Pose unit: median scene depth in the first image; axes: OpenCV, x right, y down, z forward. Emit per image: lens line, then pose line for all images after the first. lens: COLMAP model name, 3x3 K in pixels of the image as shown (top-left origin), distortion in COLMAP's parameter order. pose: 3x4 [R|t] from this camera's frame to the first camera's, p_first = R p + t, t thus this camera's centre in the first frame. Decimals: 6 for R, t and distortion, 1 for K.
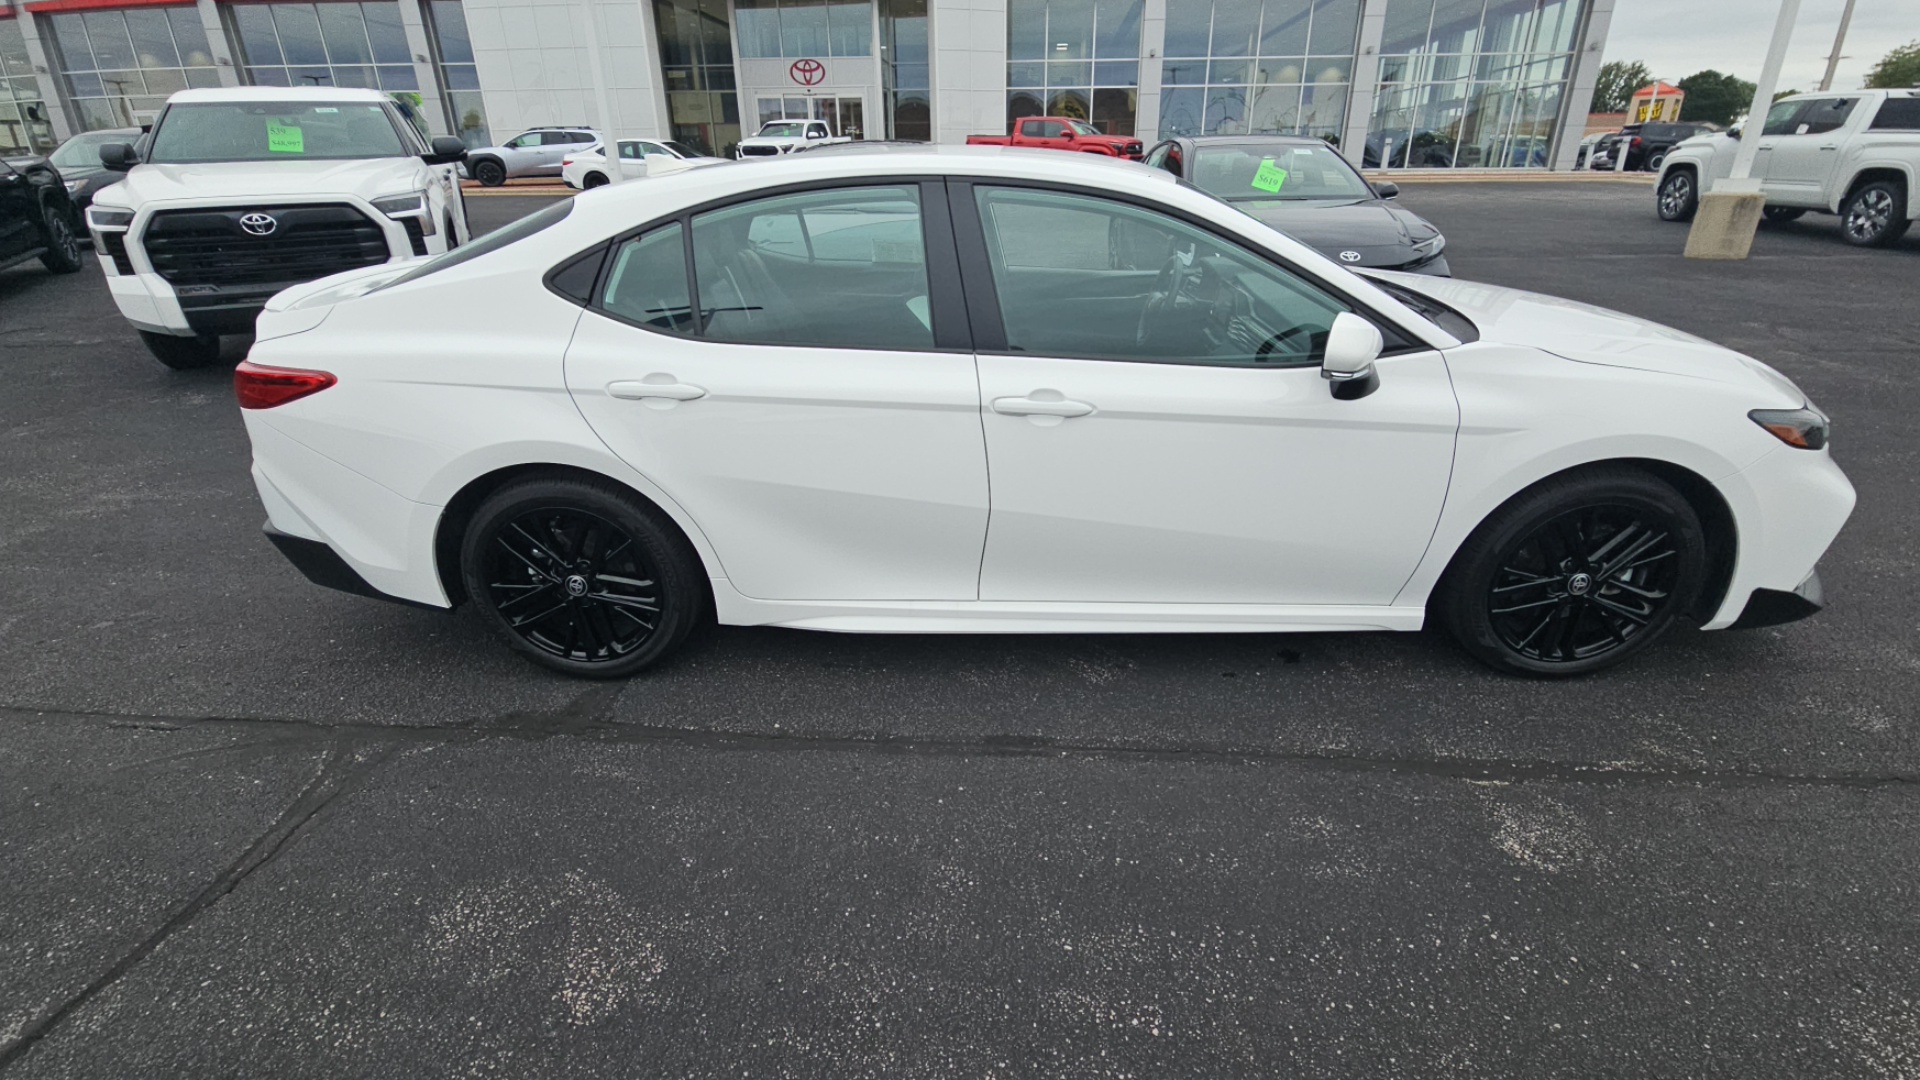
lens RADIAL K [[856.9, 0, 984.5], [0, 856.9, 541.5], [0, 0, 1]] dist [0.009247, -0.007067]
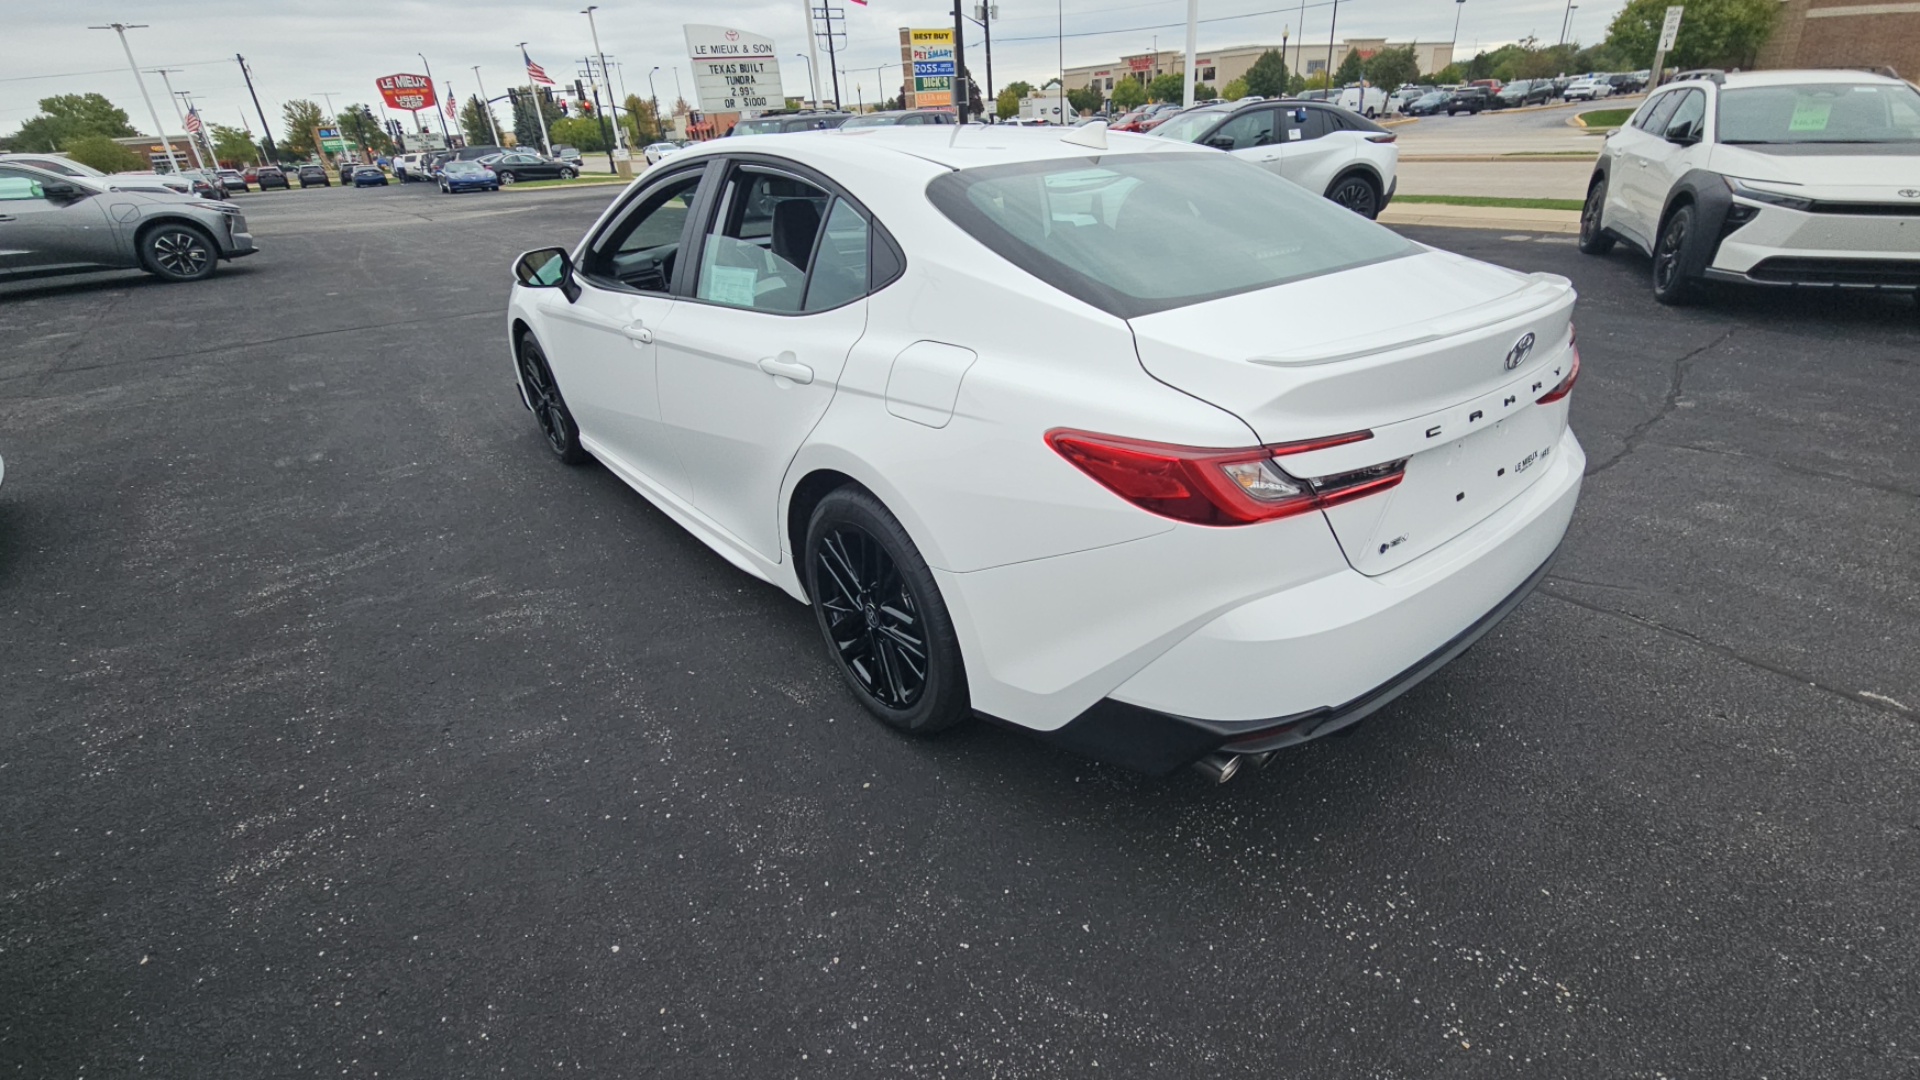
lens RADIAL K [[856.9, 0, 977.1], [0, 856.9, 537.3], [0, 0, 1]] dist [0.009247, -0.007067]
pose [[-0.653759, -0.289135, 0.699285, -1.146010], [0.361535, 0.692475, 0.624316, -0.839696], [-0.664749, 0.660969, -0.348179, 1.868434]]
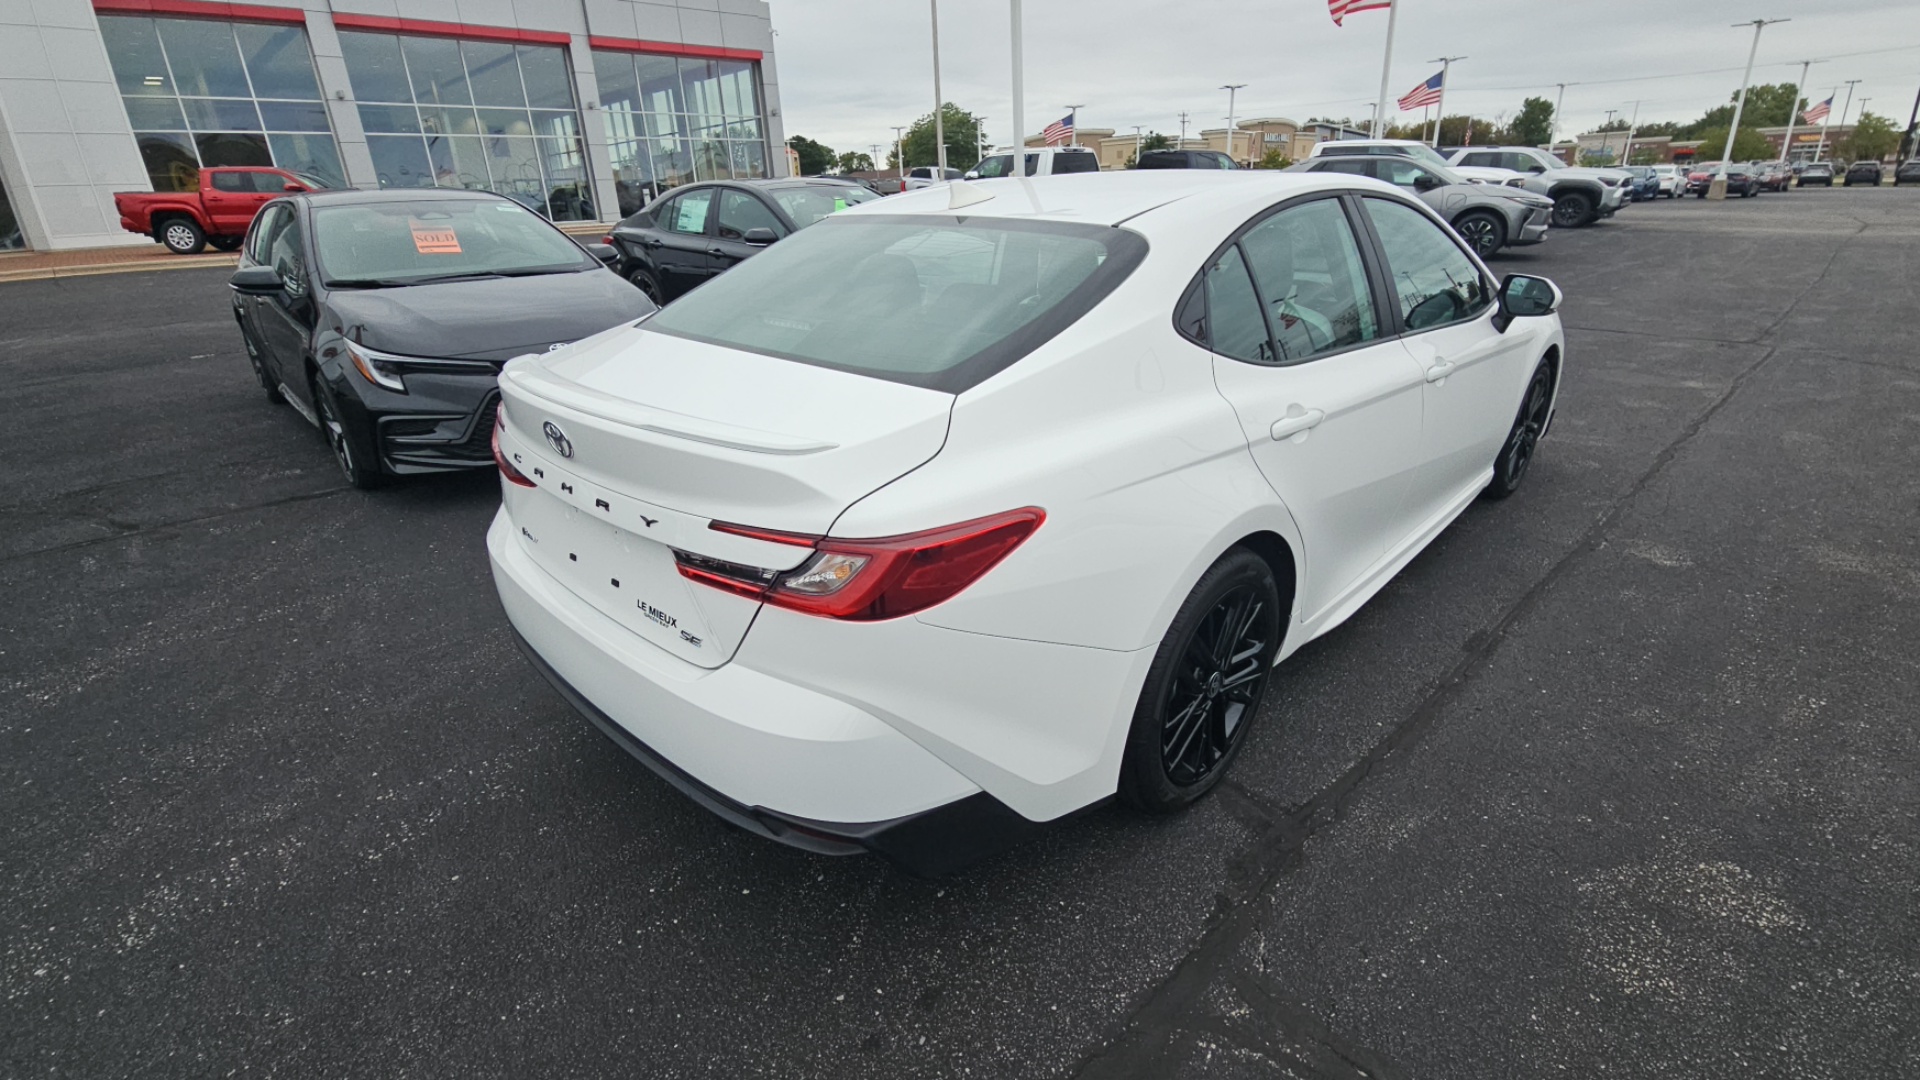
lens RADIAL K [[856.9, 0, 979.8], [0, 856.9, 533.8], [0, 0, 1]] dist [0.009247, -0.007067]
pose [[0.668196, -0.289325, 0.685423, -1.171558], [0.330000, 0.940958, 0.075484, -0.226140], [-0.666794, 0.175752, 0.724222, 0.534588]]
